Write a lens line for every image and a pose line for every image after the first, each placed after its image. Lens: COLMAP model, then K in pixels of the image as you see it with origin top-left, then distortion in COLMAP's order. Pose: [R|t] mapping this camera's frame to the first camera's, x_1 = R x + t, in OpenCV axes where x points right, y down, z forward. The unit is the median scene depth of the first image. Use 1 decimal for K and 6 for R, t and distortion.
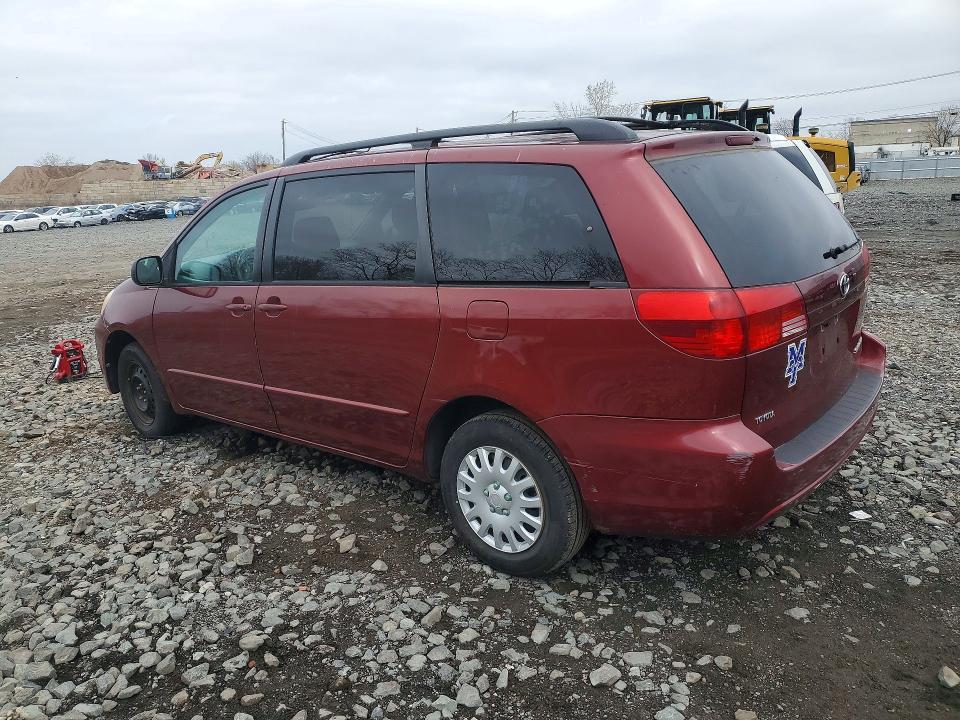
lens RADIAL K [[737.5, 0, 480.0], [0, 737.5, 360.0], [0, 0, 1]] dist [0.006682, 0.000800]
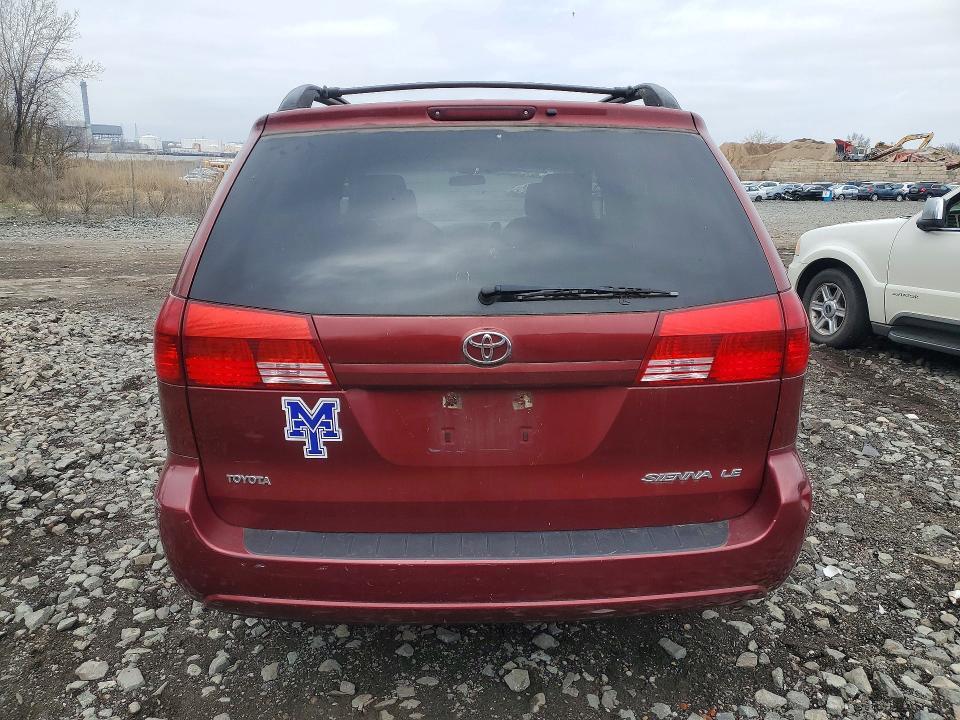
lens RADIAL K [[756.3, 0, 480.0], [0, 756.3, 360.0], [0, 0, 1]] dist [-0.002895, 0.040049]
pose [[0.665513, 0.239725, -0.706841, 0.980972], [-0.226452, 0.967231, 0.114823, -0.167814], [0.711204, 0.083649, 0.697991, 0.564845]]
